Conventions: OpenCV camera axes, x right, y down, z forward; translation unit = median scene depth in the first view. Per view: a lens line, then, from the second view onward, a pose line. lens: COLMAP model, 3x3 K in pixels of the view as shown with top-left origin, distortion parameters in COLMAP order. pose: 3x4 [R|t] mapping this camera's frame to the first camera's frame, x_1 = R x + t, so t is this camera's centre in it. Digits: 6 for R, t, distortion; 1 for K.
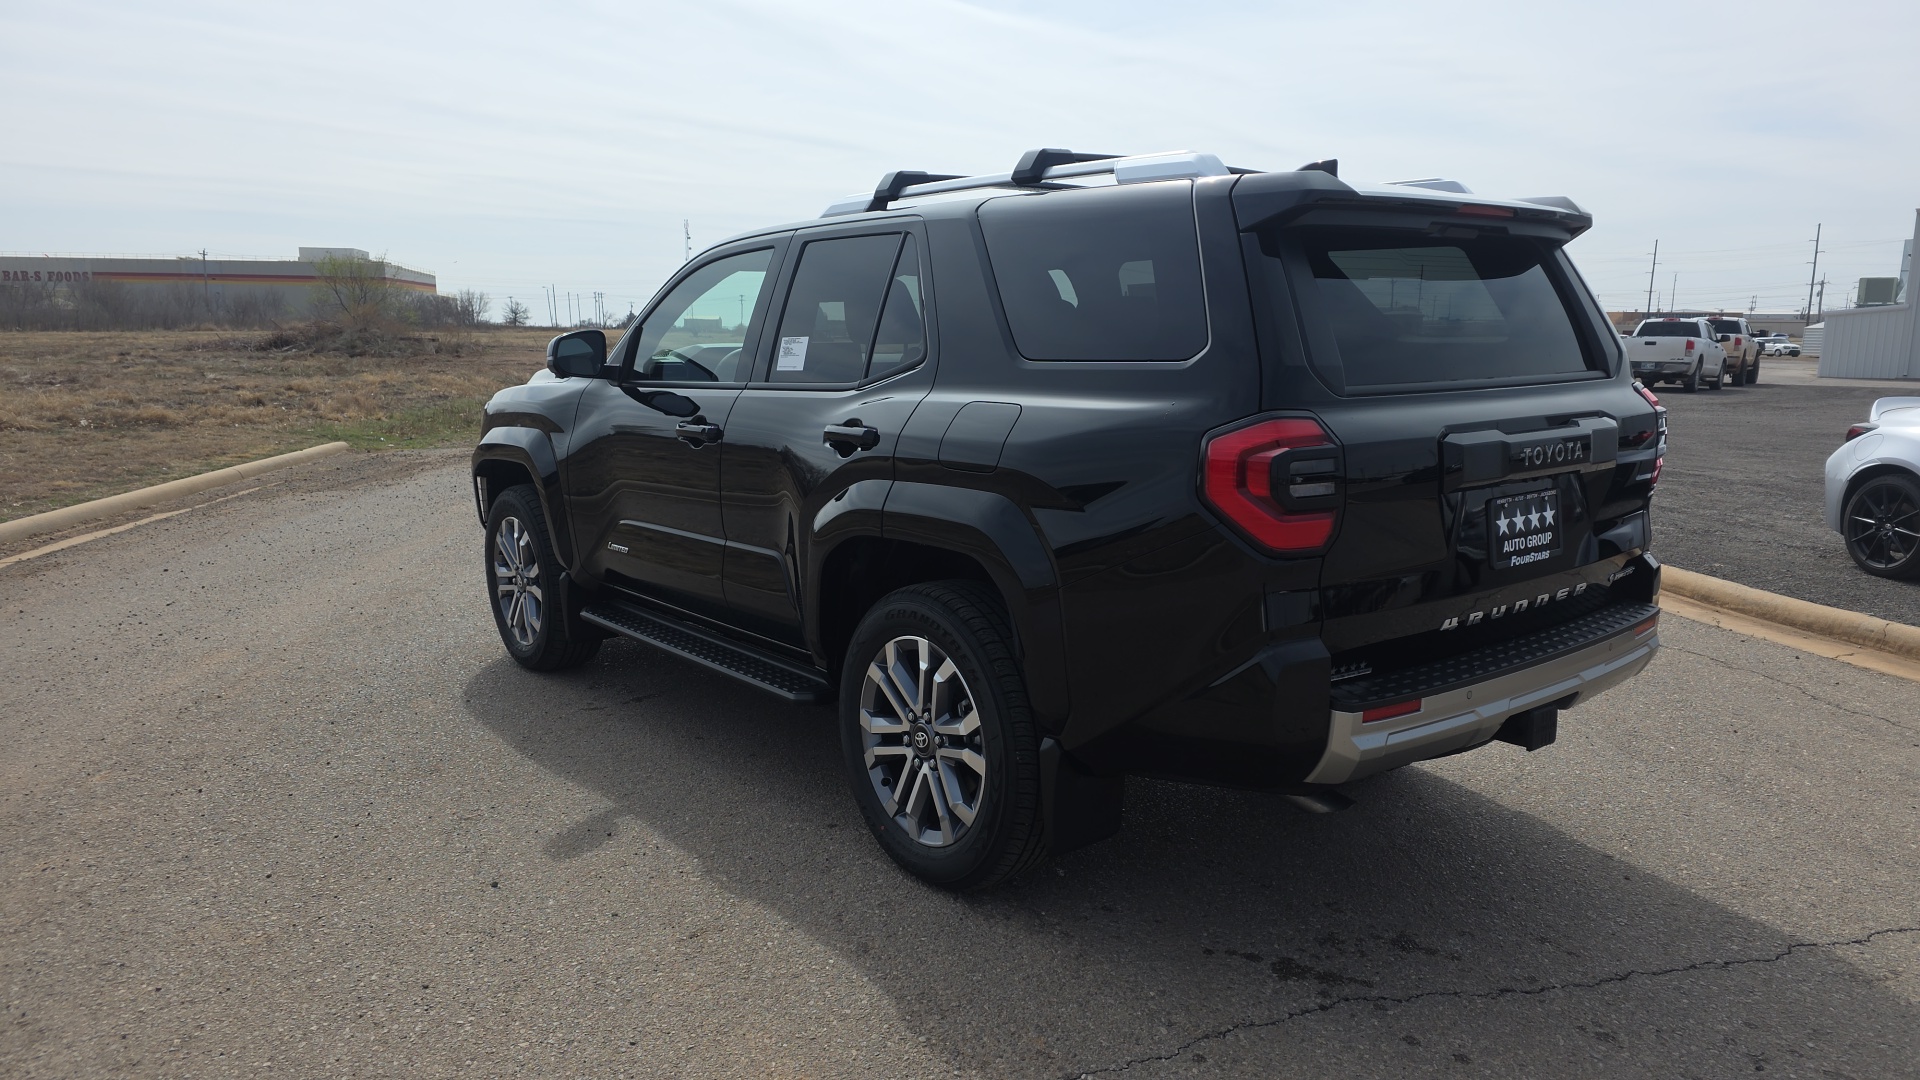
lens RADIAL K [[1325.8, 0, 990.4], [0, 1325.8, 542.1], [0, 0, 1]] dist [0.064354, -0.083393]
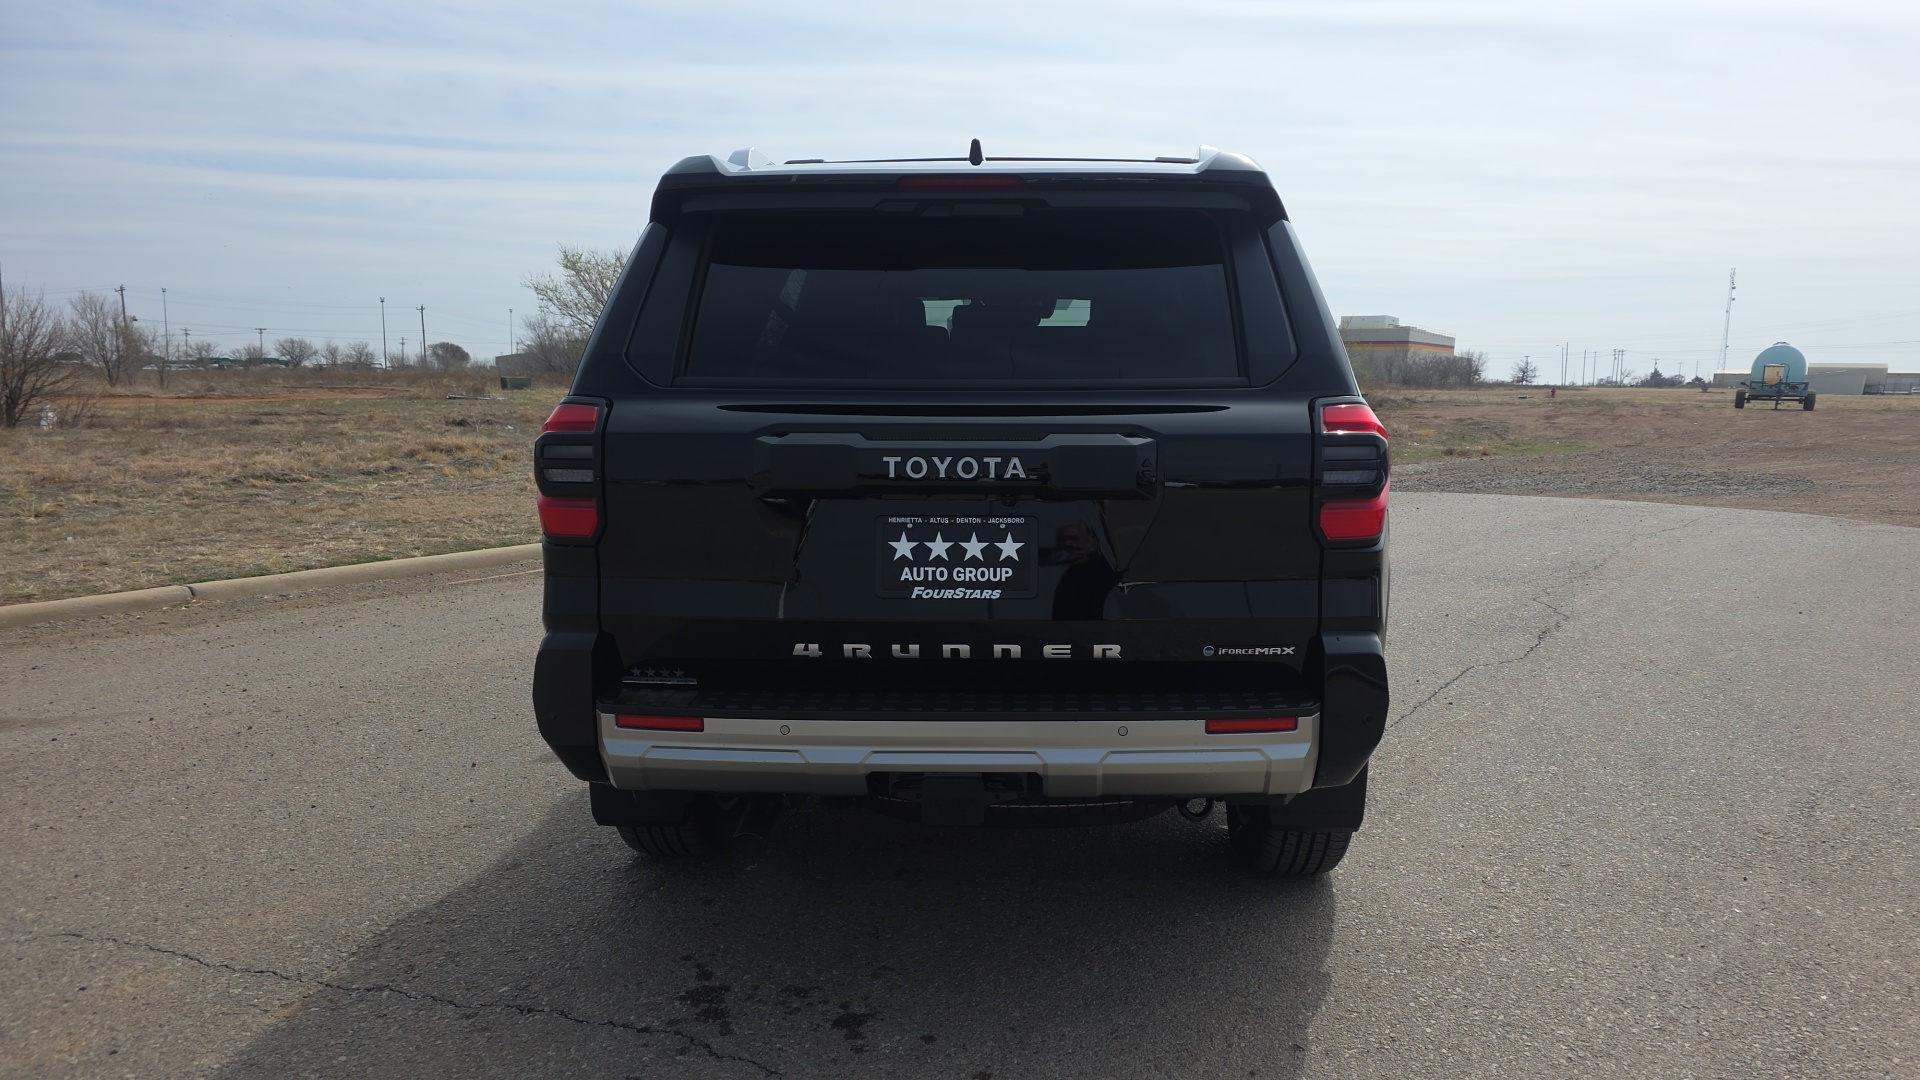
lens RADIAL K [[1291.5, 0, 965.2], [0, 1291.5, 541.2], [0, 0, 1]] dist [0.069416, -0.074076]
pose [[0.736203, 0.083260, -0.671620, 0.951068], [-0.110920, 0.993828, 0.001618, -0.022652], [0.667609, 0.073305, 0.740894, 0.412264]]
